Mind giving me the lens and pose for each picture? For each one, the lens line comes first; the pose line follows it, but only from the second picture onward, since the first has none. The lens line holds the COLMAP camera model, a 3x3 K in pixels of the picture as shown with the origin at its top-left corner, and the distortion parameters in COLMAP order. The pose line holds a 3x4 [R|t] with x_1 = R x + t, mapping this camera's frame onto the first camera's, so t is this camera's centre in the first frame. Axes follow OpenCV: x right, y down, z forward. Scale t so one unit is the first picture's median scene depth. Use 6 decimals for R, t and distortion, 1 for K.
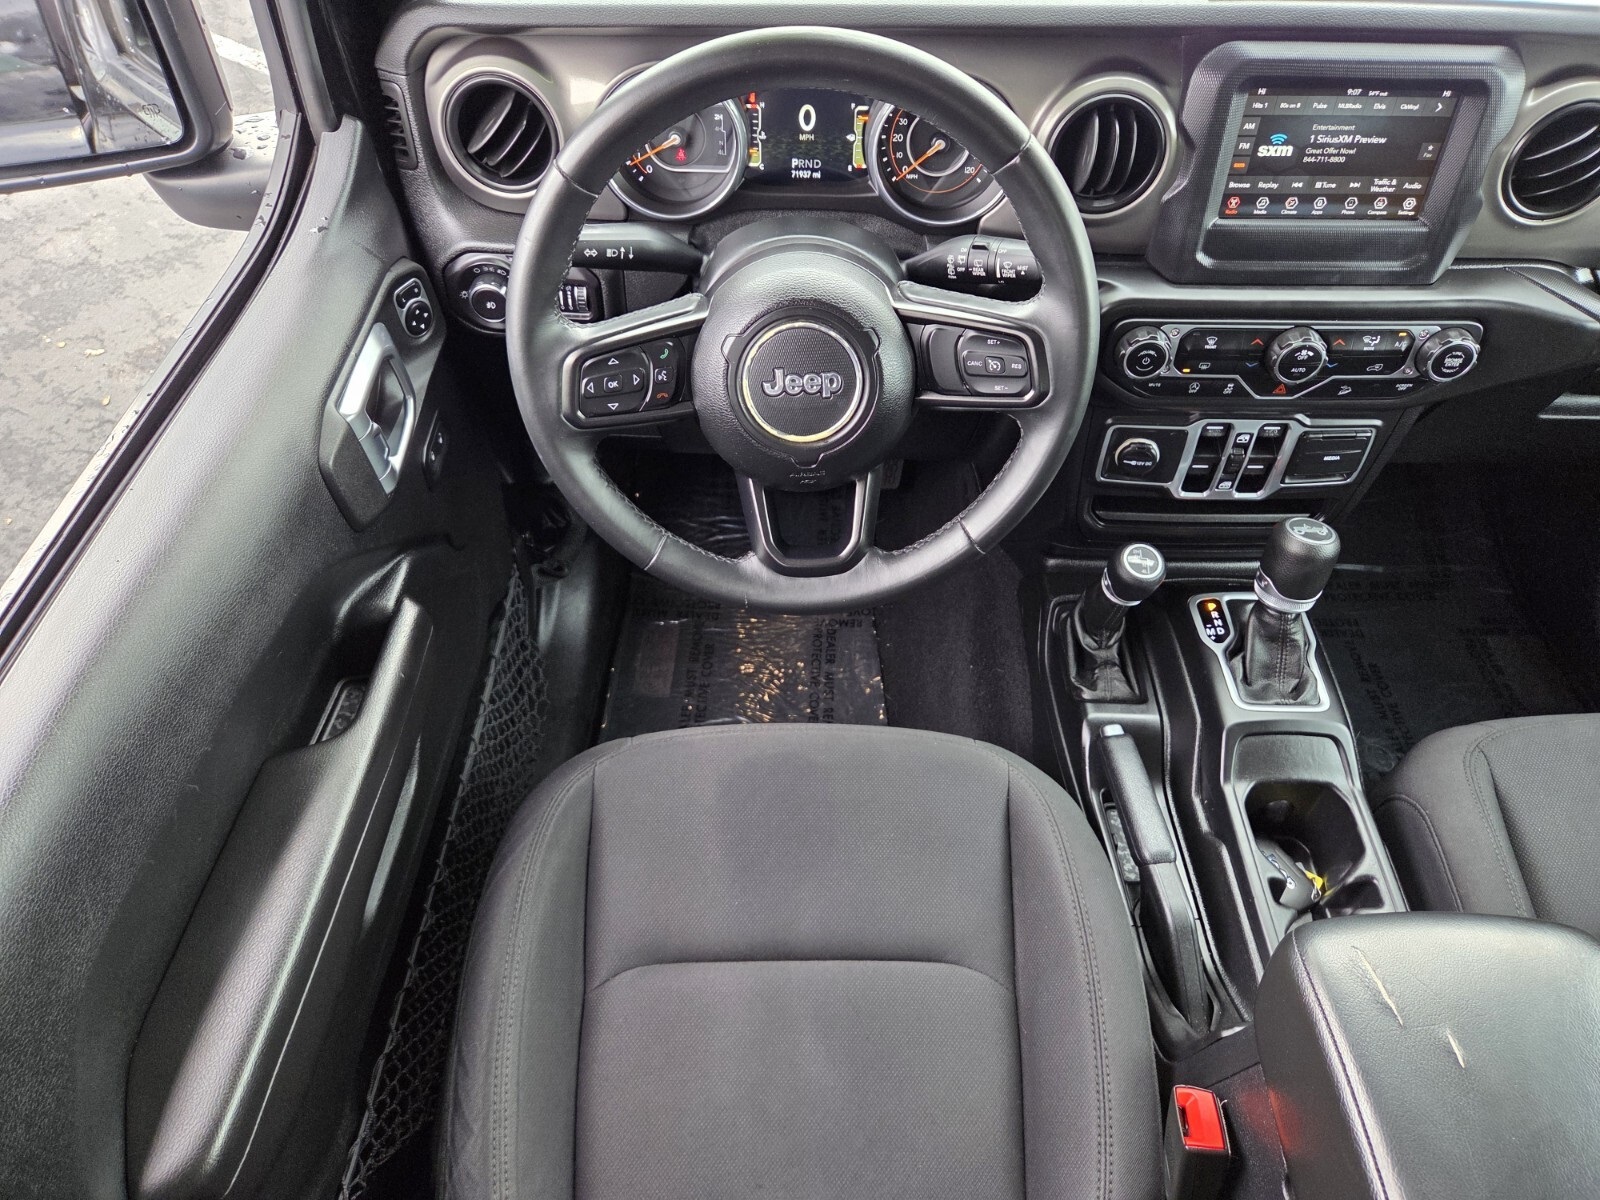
lens RADIAL K [[1076.0, 0, 789.1], [0, 1076.0, 596.0], [0, 0, 1]] dist [0.054599, -0.048954]
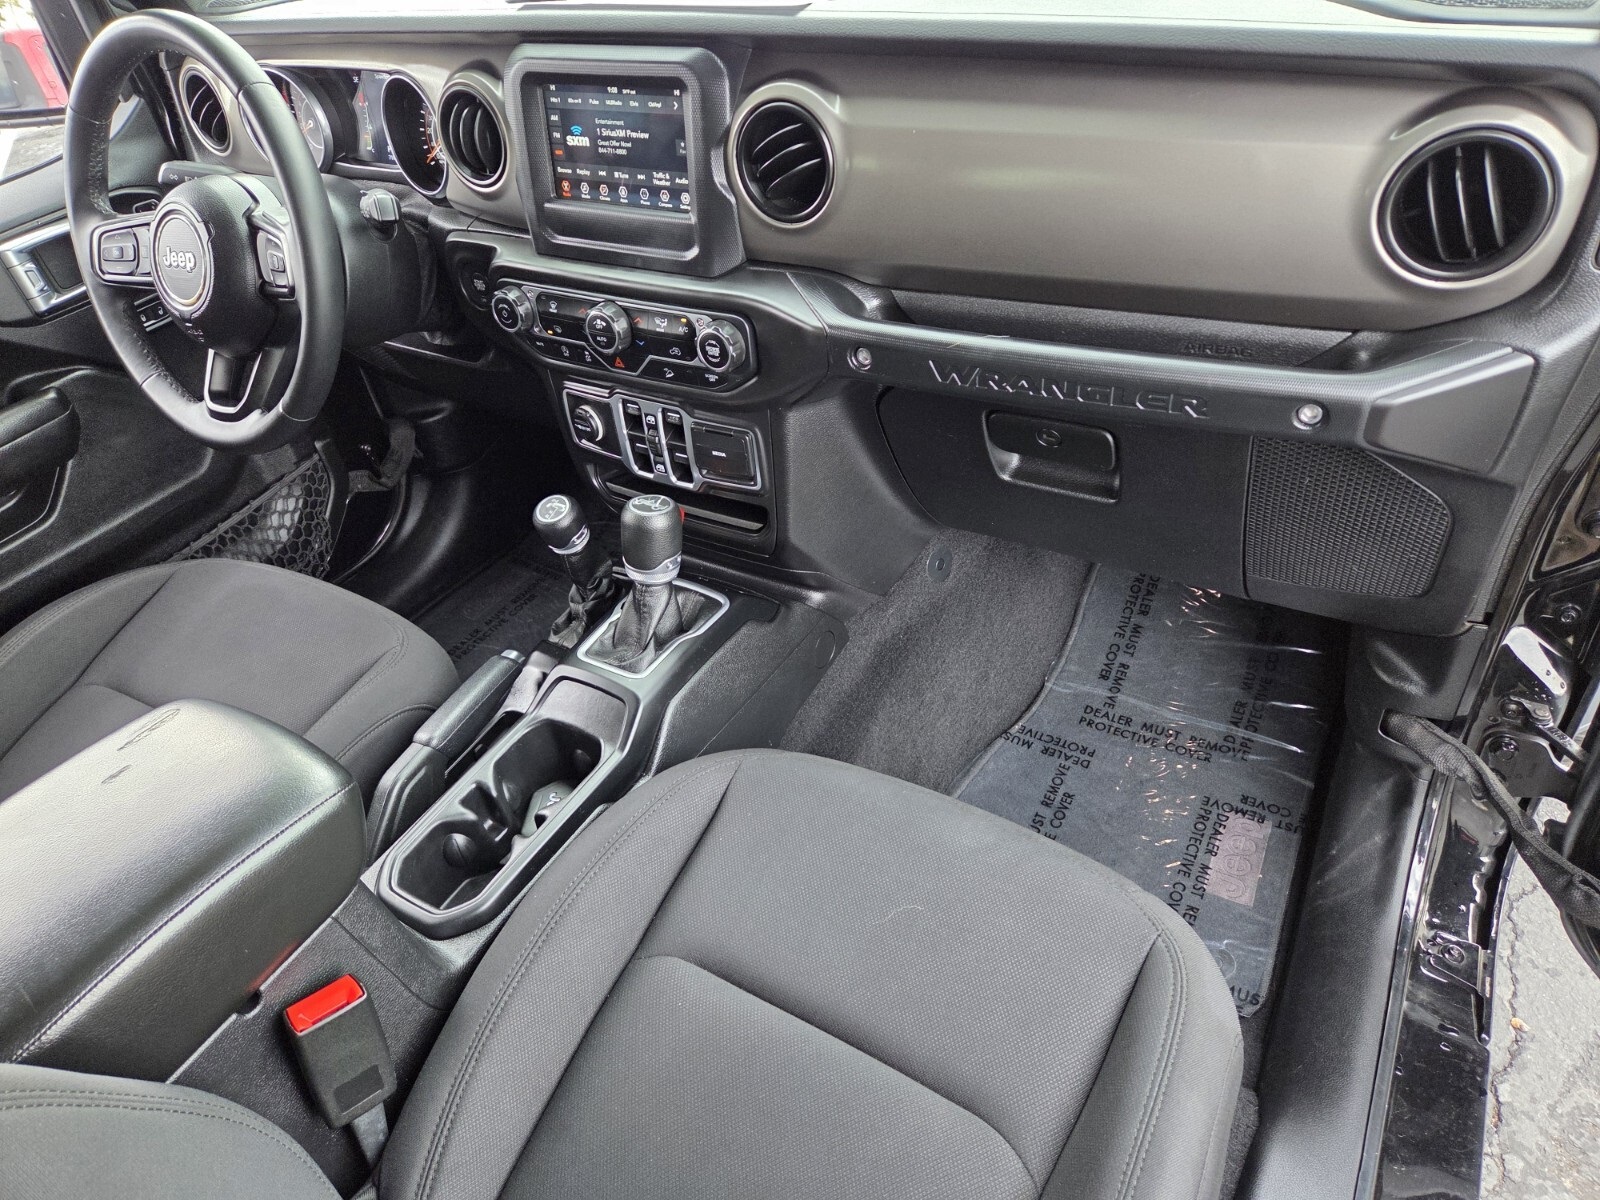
lens RADIAL K [[1078.7, 0, 795.9], [0, 1078.7, 599.5], [0, 0, 1]] dist [0.057423, -0.051362]
pose [[0.842770, 0.241924, -0.480845, 1.136357], [-0.301385, 0.952235, -0.049142, 0.036617], [0.445989, 0.186335, 0.875427, 0.156667]]
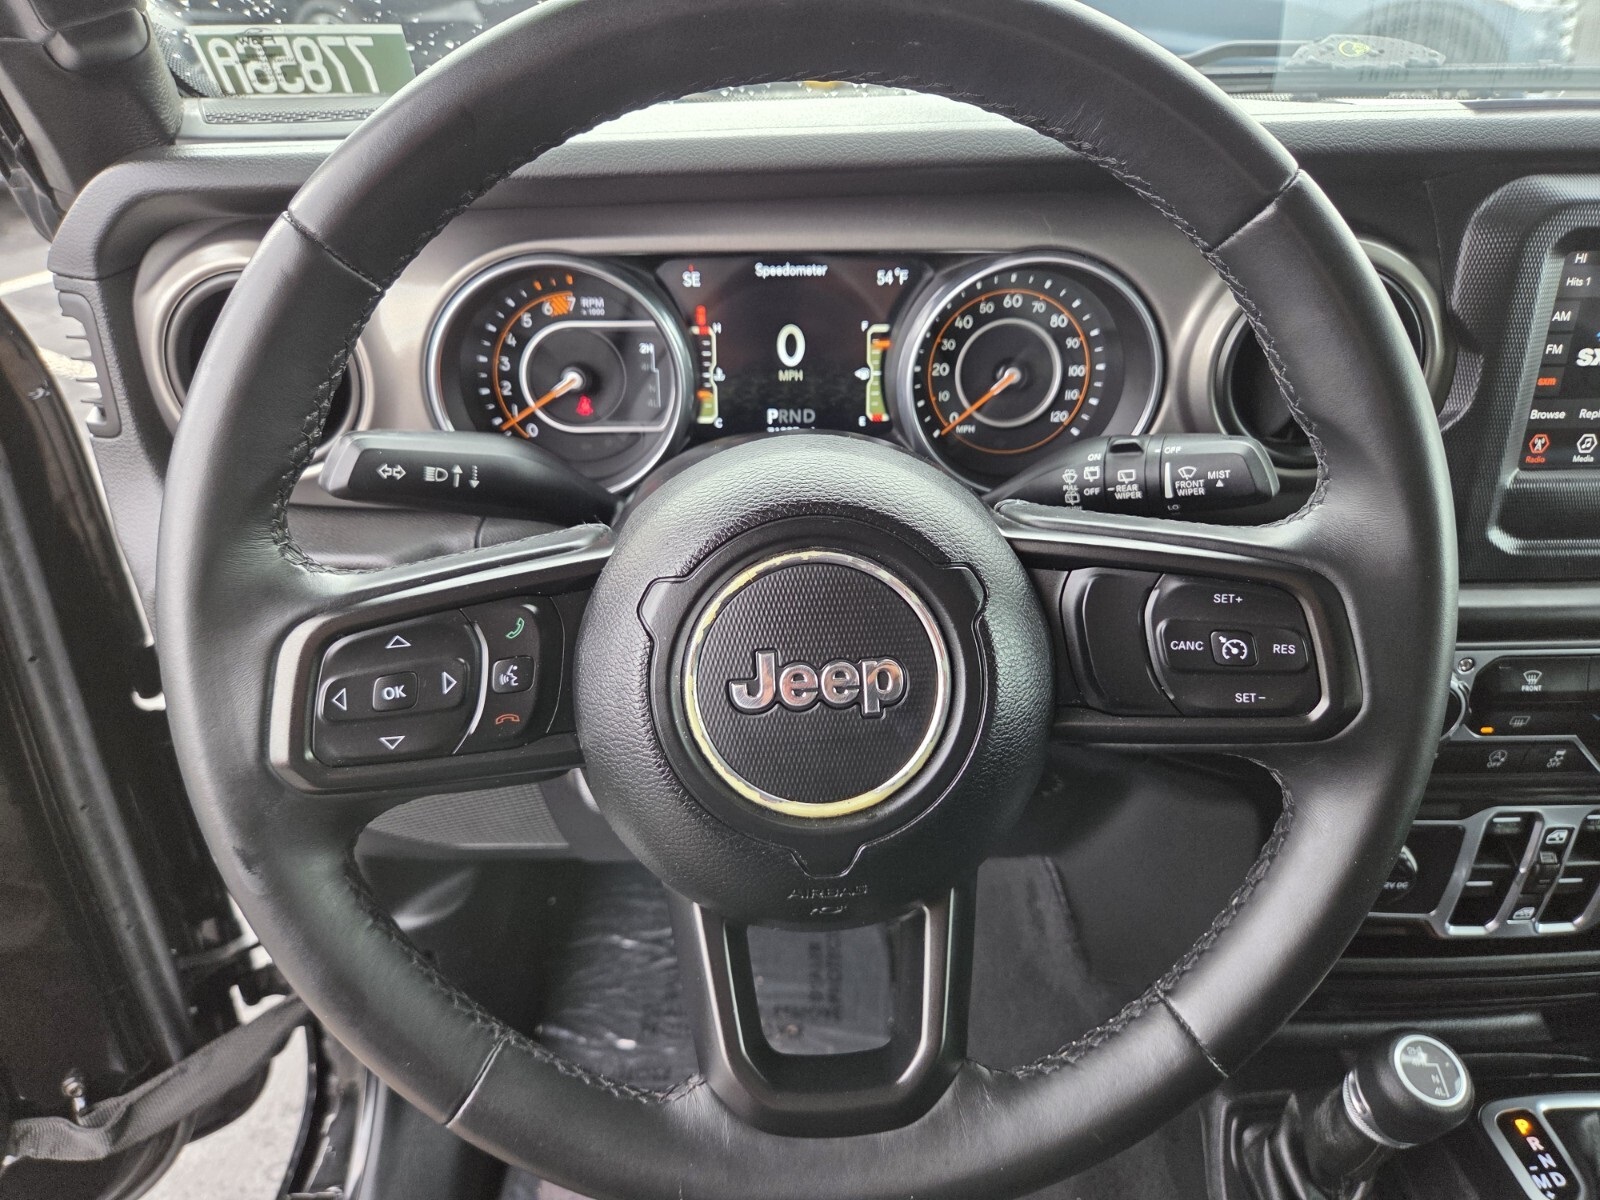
lens RADIAL K [[1078.7, 0, 795.9], [0, 1078.7, 599.5], [0, 0, 1]] dist [0.057423, -0.051362]
pose [[0.998631, -0.029234, 0.043372, -0.009682], [0.040605, 0.955998, -0.290550, -0.116053], [-0.032969, 0.291914, 0.955876, 0.429582]]
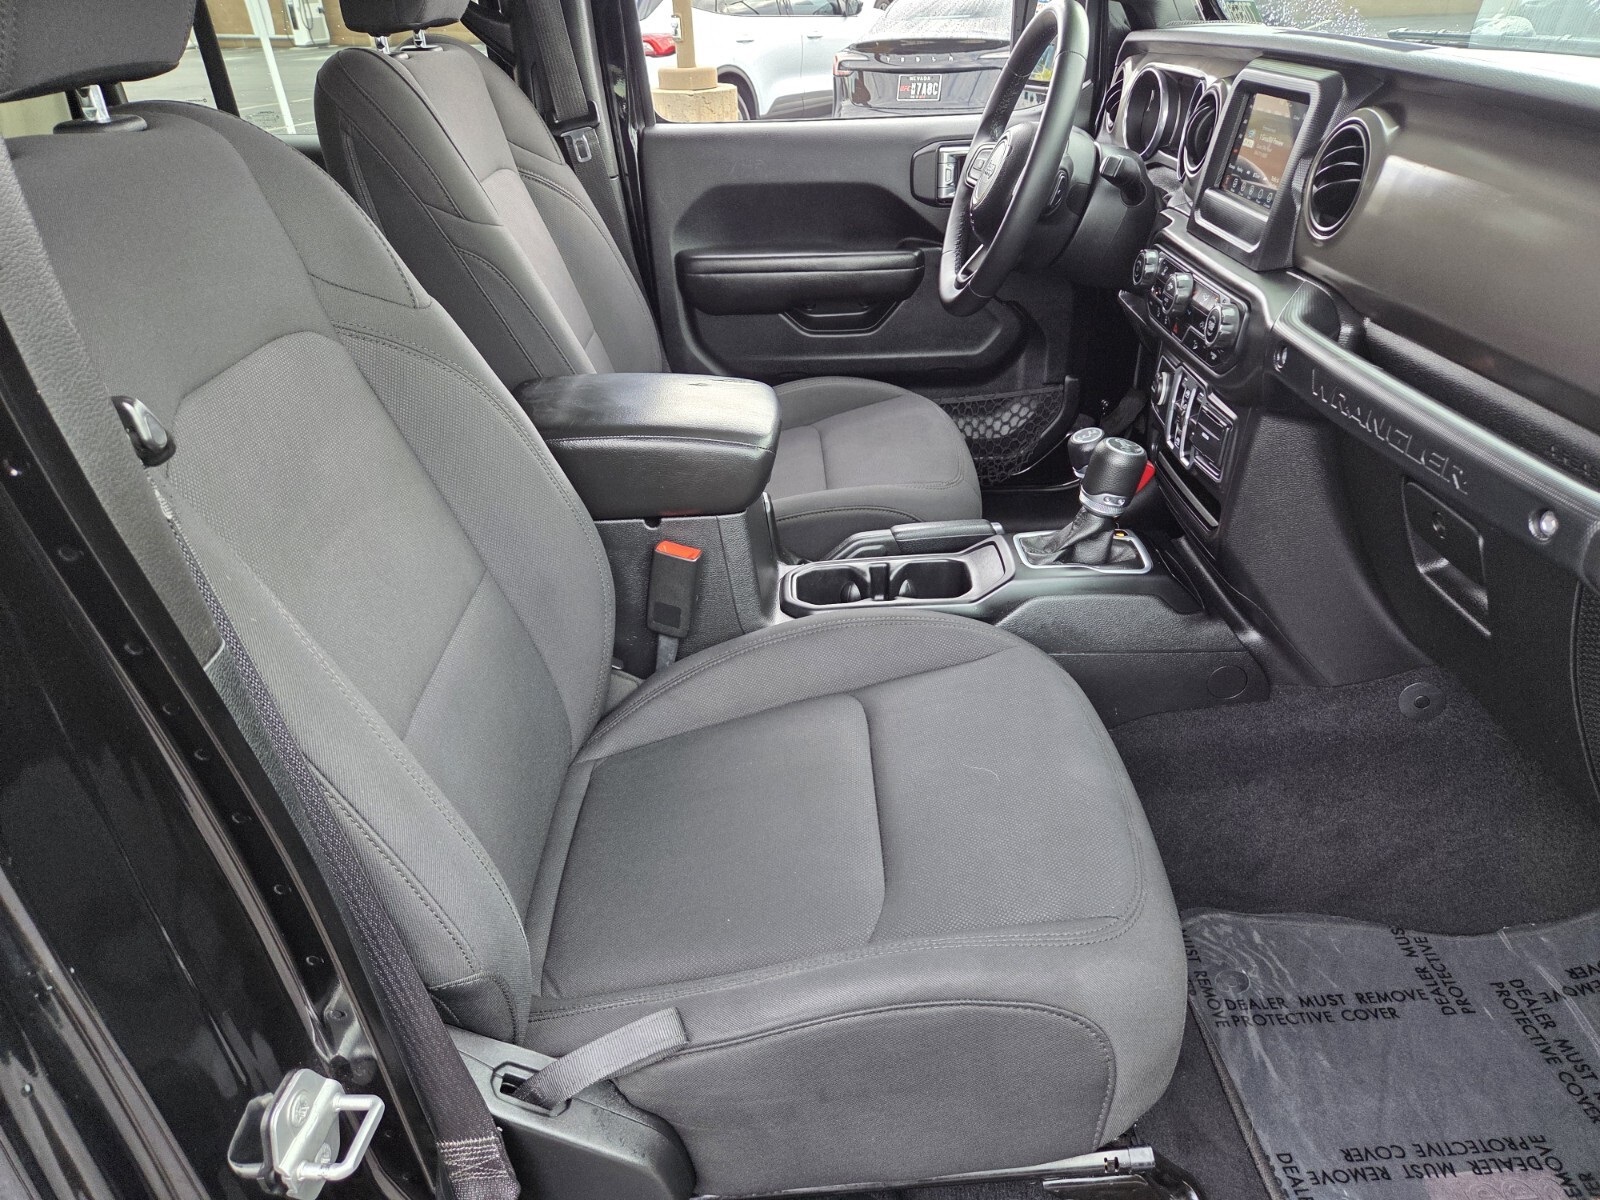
lens RADIAL K [[1078.7, 0, 795.9], [0, 1078.7, 599.5], [0, 0, 1]] dist [0.057423, -0.051362]
pose [[0.018208, 0.482049, -0.875955, 1.635851], [-0.727351, 0.607511, 0.319203, -0.078073], [0.686024, 0.631315, 0.361681, 0.420122]]
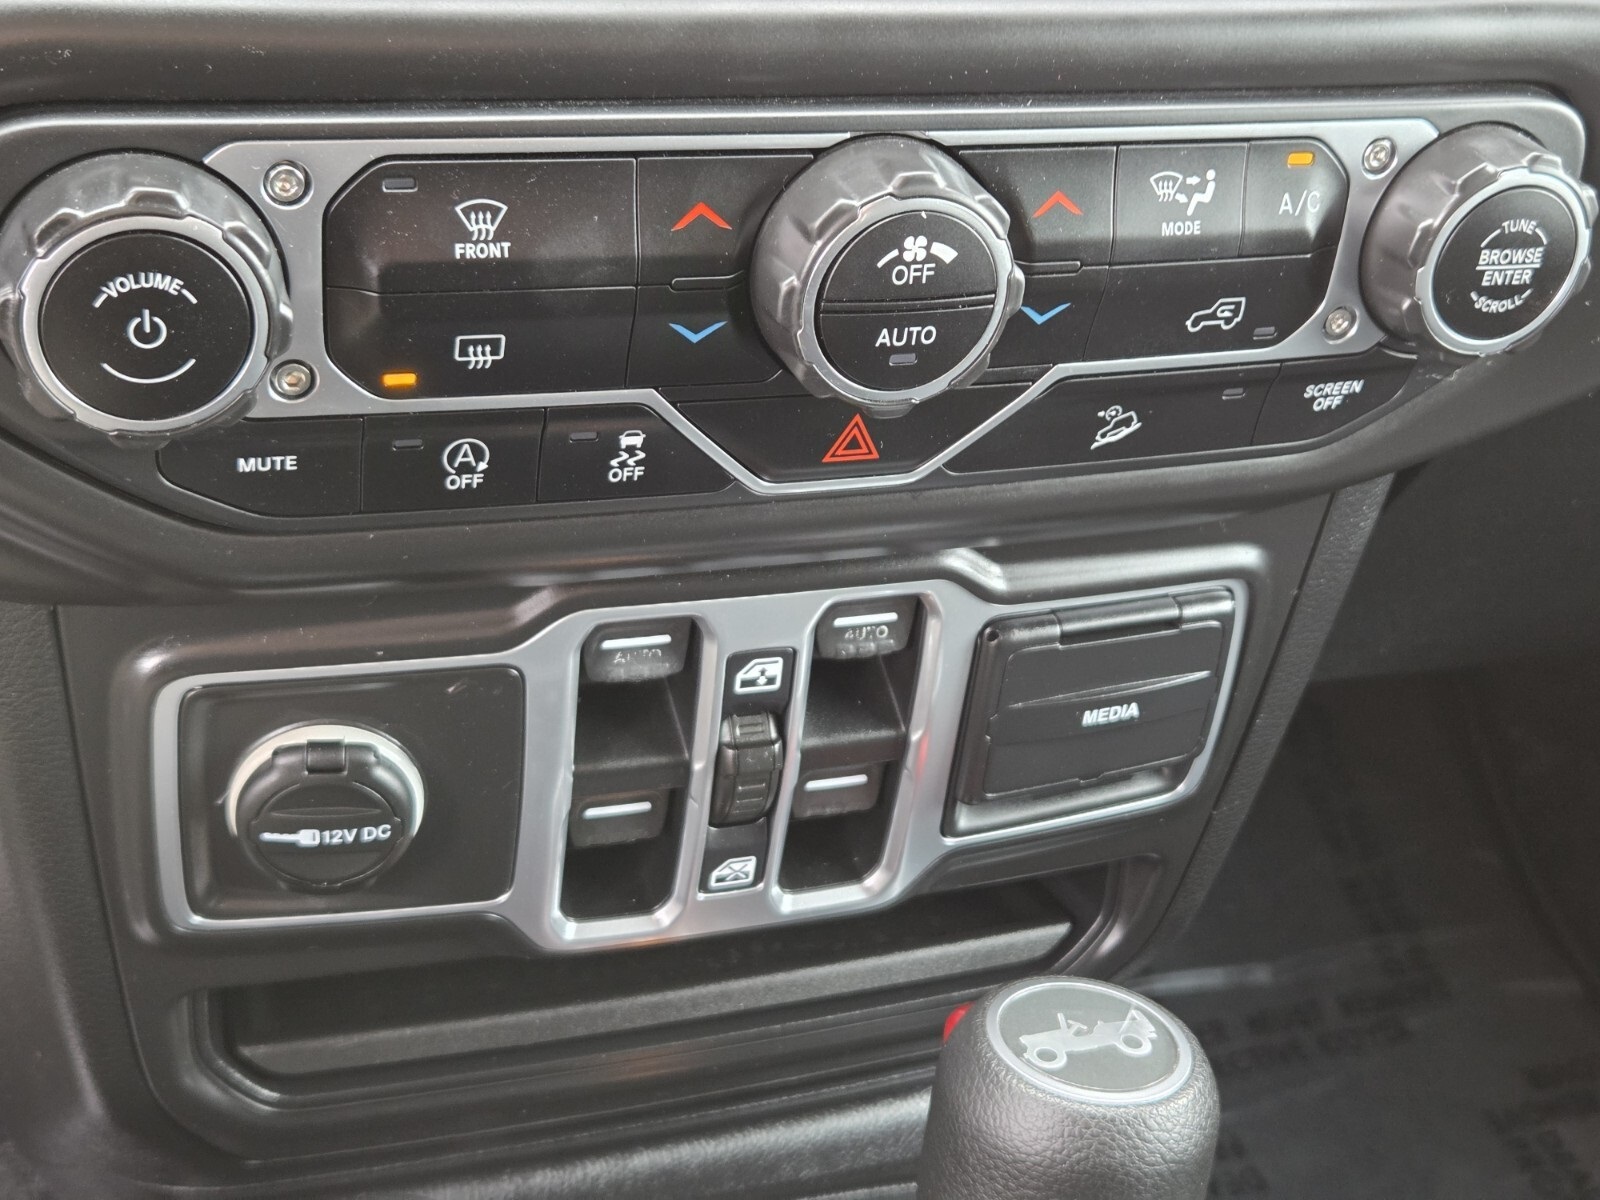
lens RADIAL K [[2178.3, 0, 786.2], [0, 2178.3, 589.4], [0, 0, 1]] dist [0.028079, 0.054912]
pose [[0.938411, -0.096874, 0.331664, 0.279846], [0.158671, 0.973515, -0.164595, -0.088044], [-0.306935, 0.207083, 0.928928, 0.580172]]
